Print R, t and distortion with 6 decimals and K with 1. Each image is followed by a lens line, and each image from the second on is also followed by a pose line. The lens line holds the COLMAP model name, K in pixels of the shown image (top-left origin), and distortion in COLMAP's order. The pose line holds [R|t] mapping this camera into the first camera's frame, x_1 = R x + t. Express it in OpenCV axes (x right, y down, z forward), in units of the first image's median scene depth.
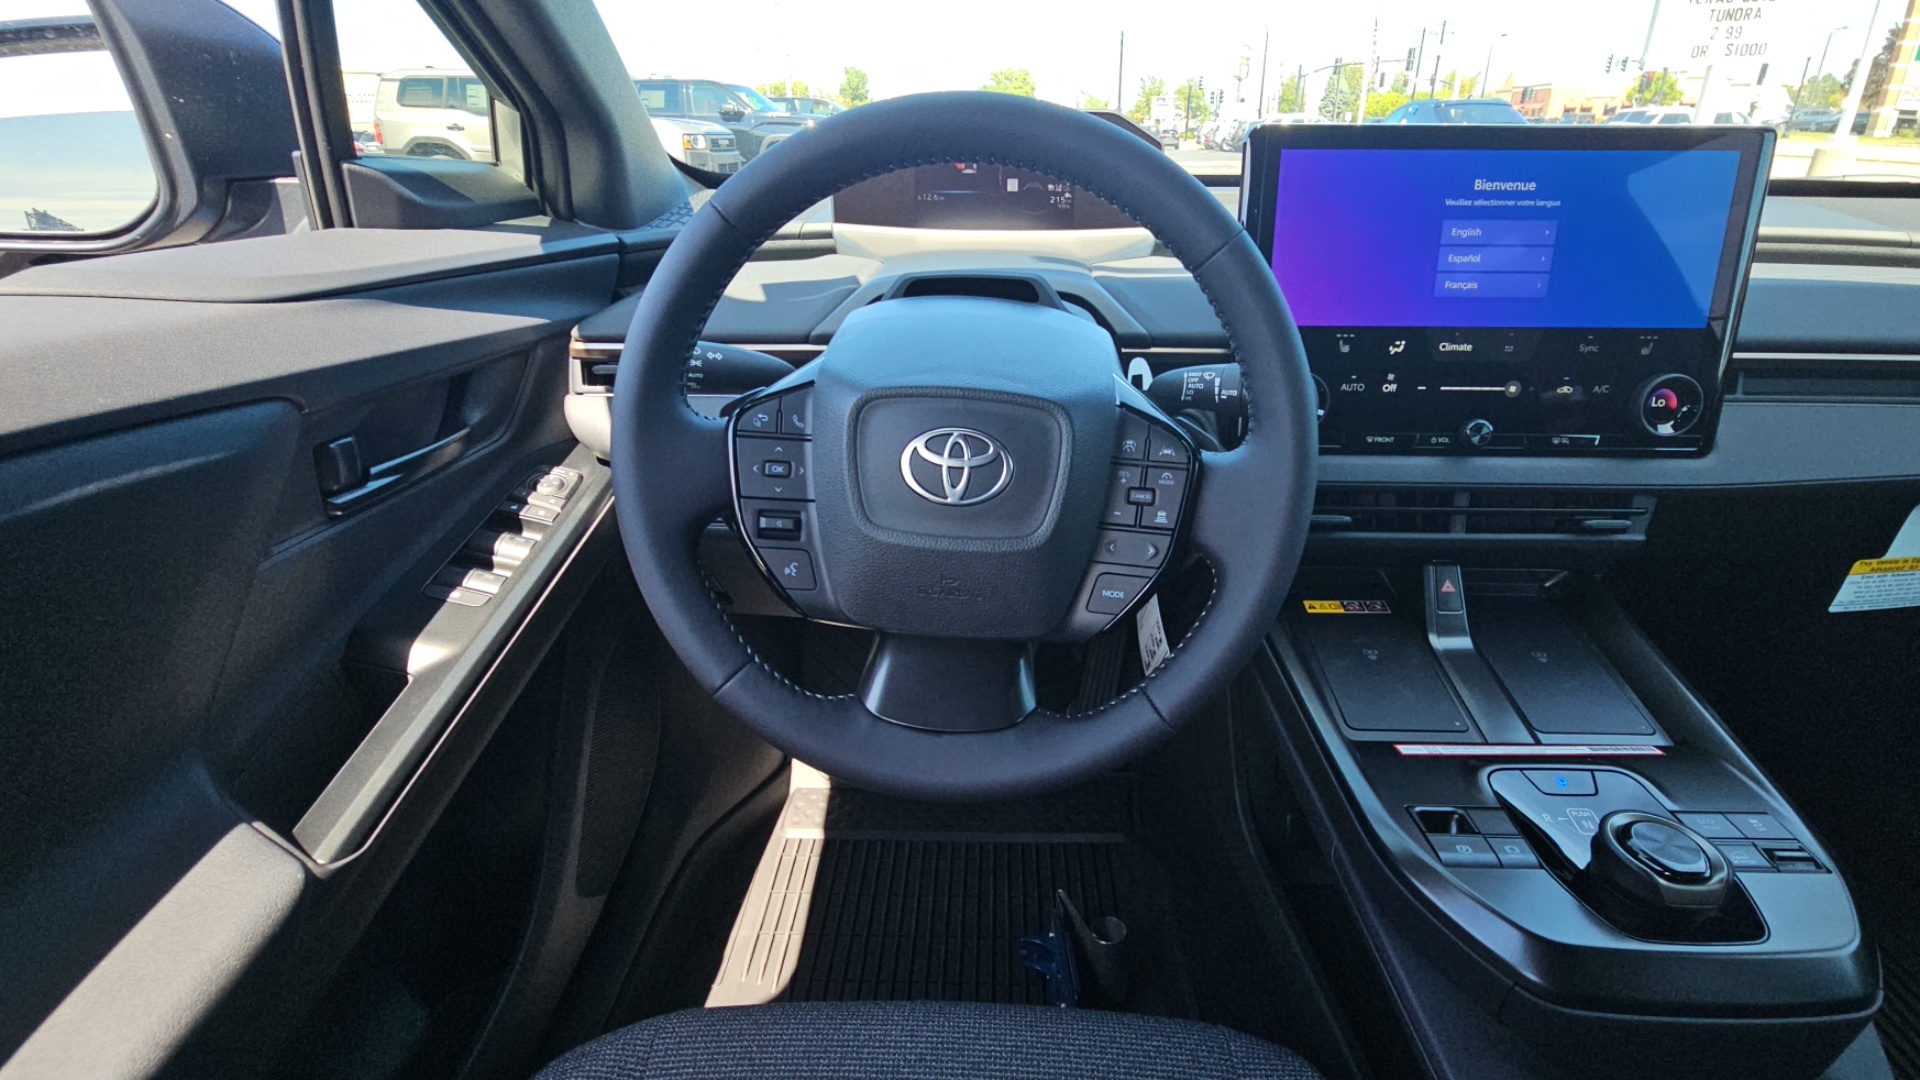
lens RADIAL K [[860.0, 0, 975.6], [0, 860.0, 540.6], [0, 0, 1]] dist [0.009007, -0.007262]
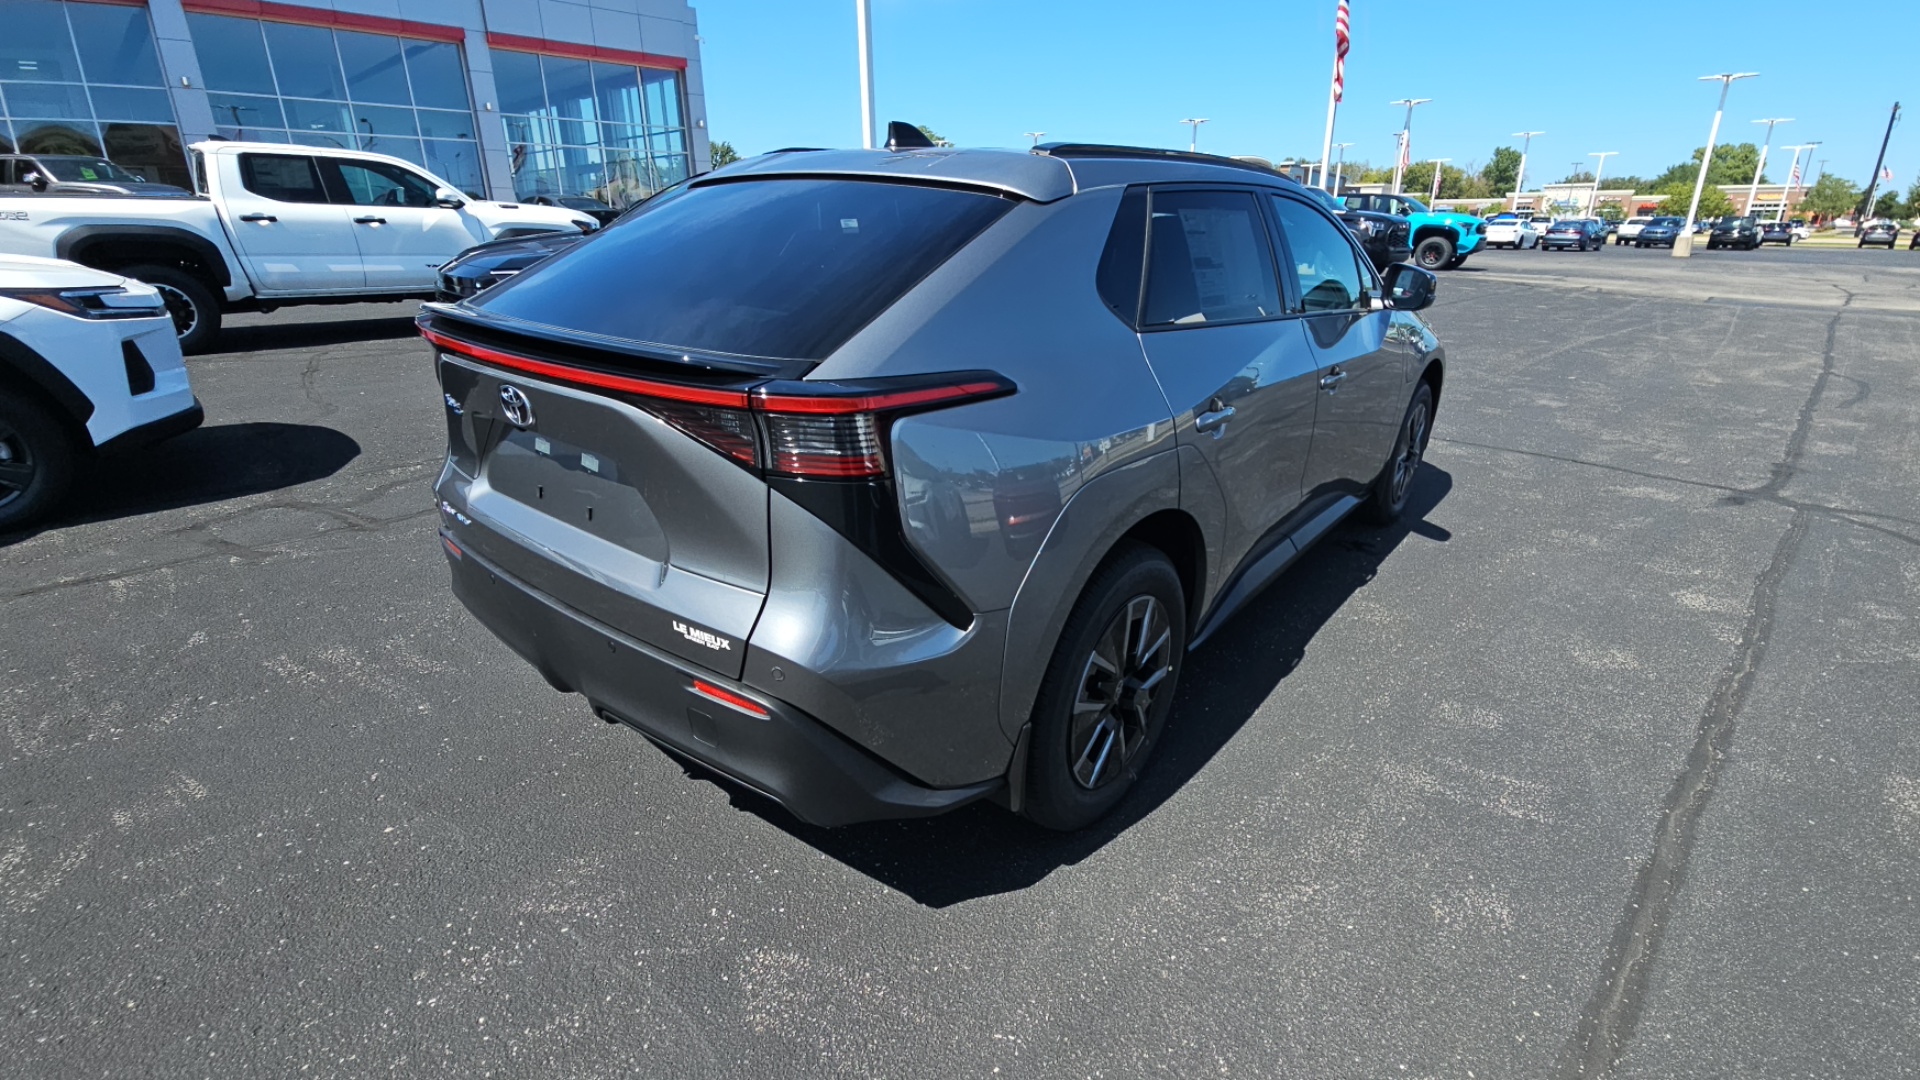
lens RADIAL K [[860.0, 0, 983.4], [0, 860.0, 540.8], [0, 0, 1]] dist [0.009007, -0.007262]
pose [[0.804669, 0.227566, -0.548380, 3.267864], [-0.269289, 0.963049, 0.004501, 1.745726], [0.529141, 0.144051, 0.836217, -4.694721]]
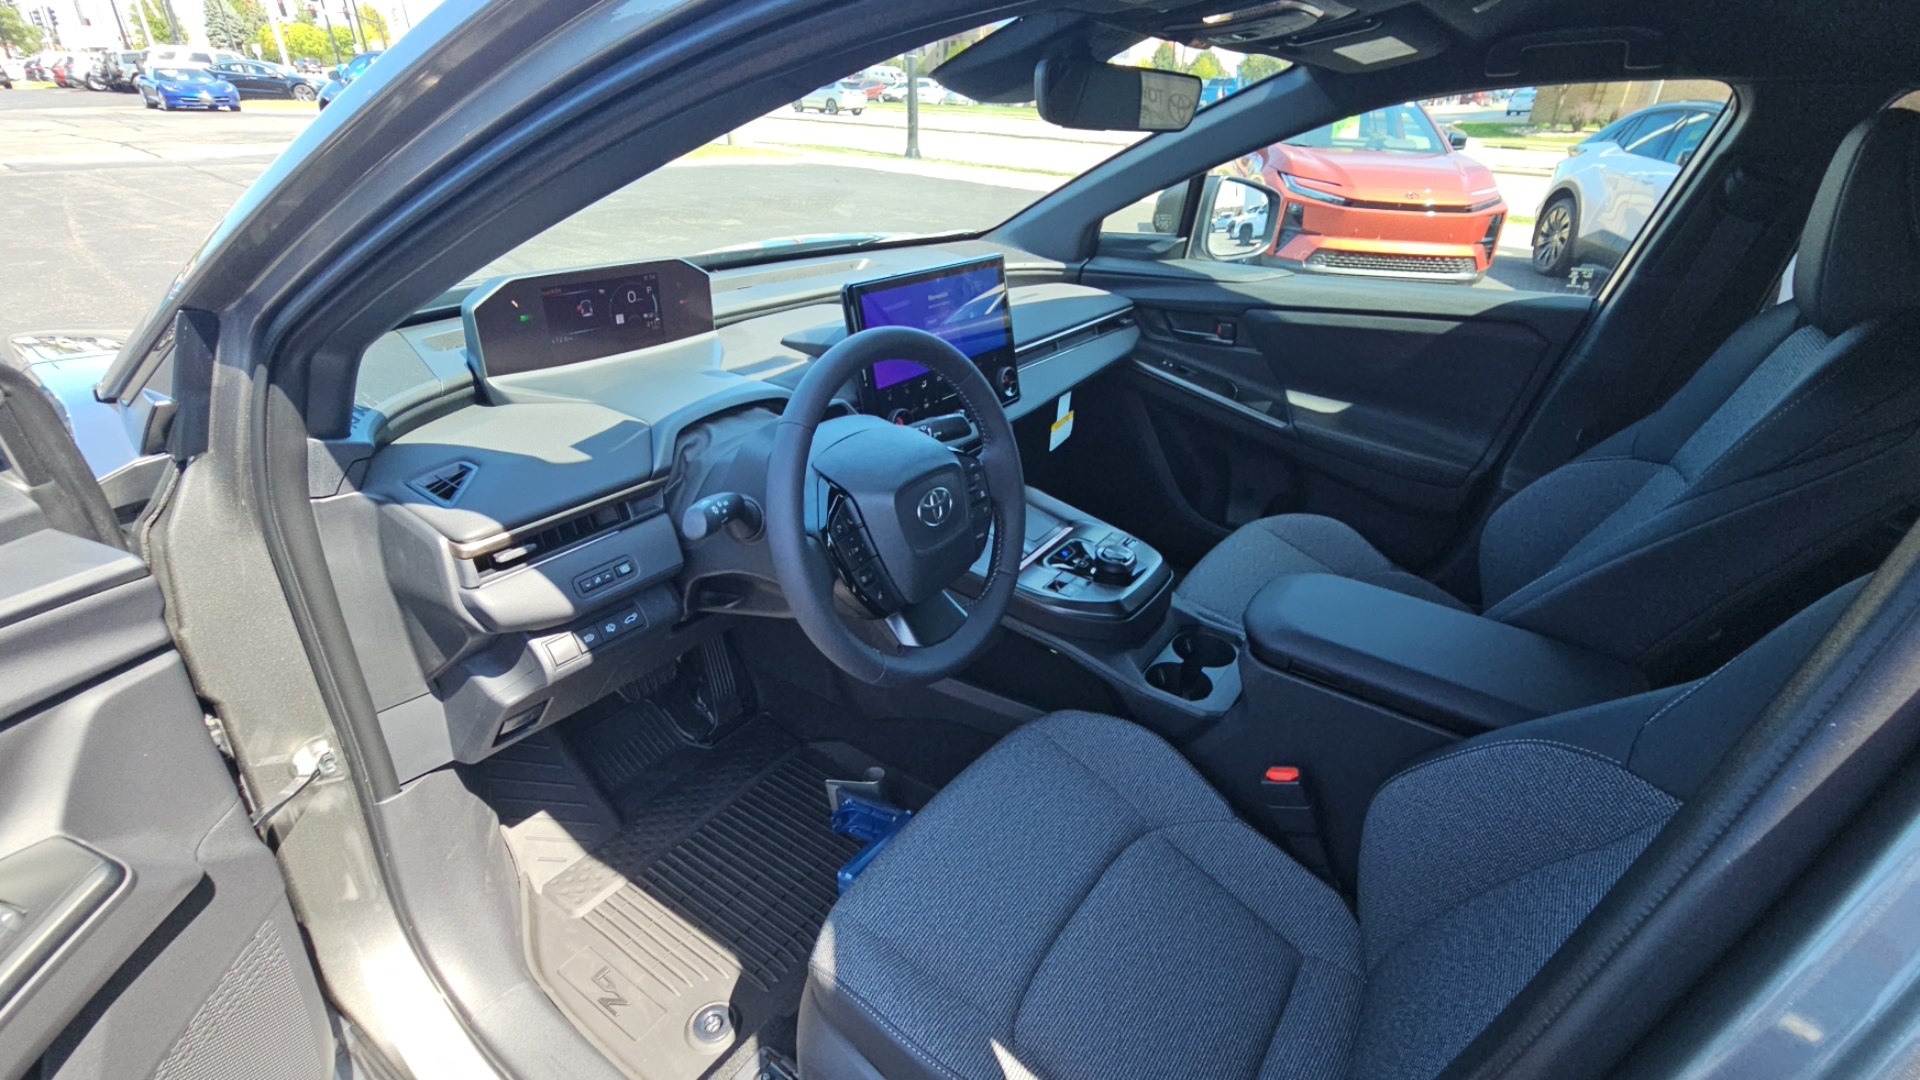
lens RADIAL K [[860.0, 0, 982.7], [0, 860.0, 540.8], [0, 0, 1]] dist [0.009007, -0.007262]
pose [[0.534454, -0.367303, 0.761215, -1.013370], [0.326565, 0.920433, 0.214845, -0.273323], [-0.779560, 0.133761, 0.611877, -0.218062]]
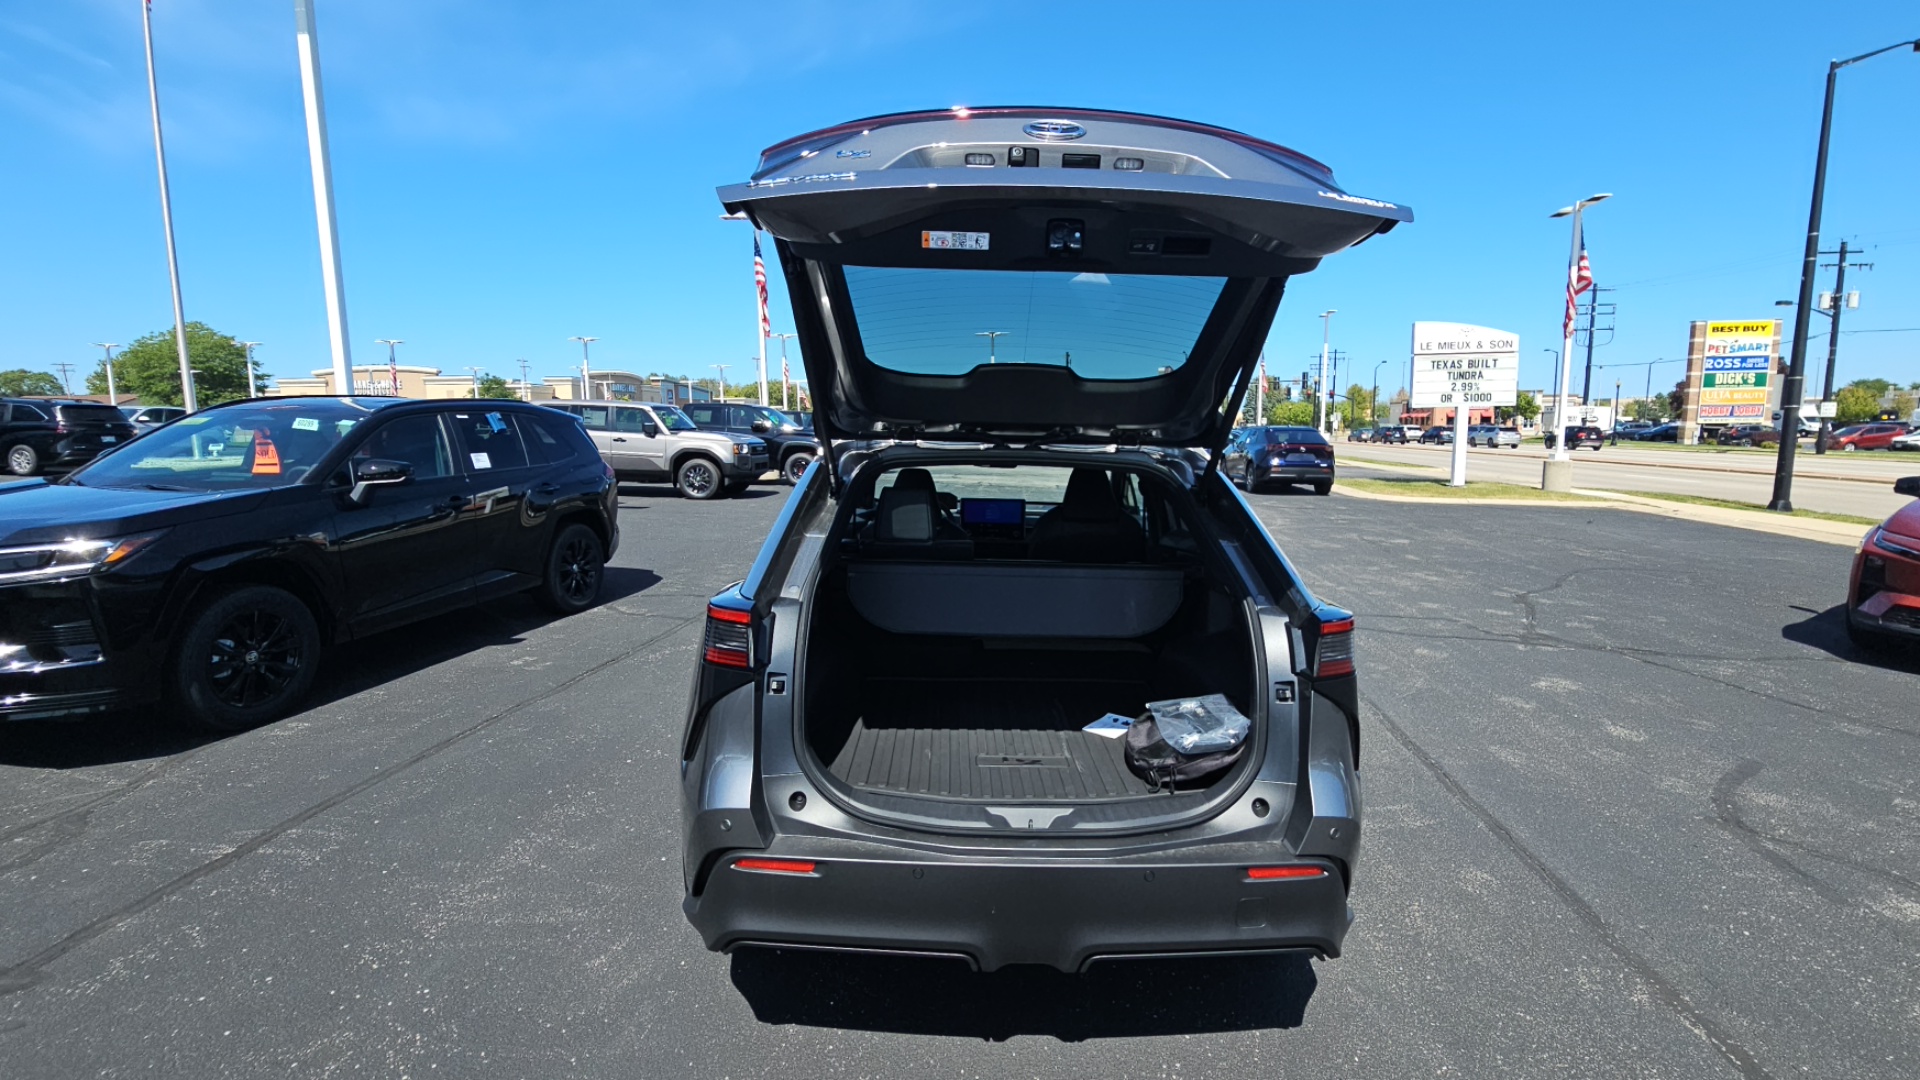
lens RADIAL K [[860.0, 0, 983.1], [0, 860.0, 538.8], [0, 0, 1]] dist [0.009007, -0.007262]
pose [[0.998783, 0.010766, 0.048133, 0.145986], [0.004491, 0.951978, -0.306132, 2.202000], [-0.049118, 0.305976, 0.950771, -6.171350]]
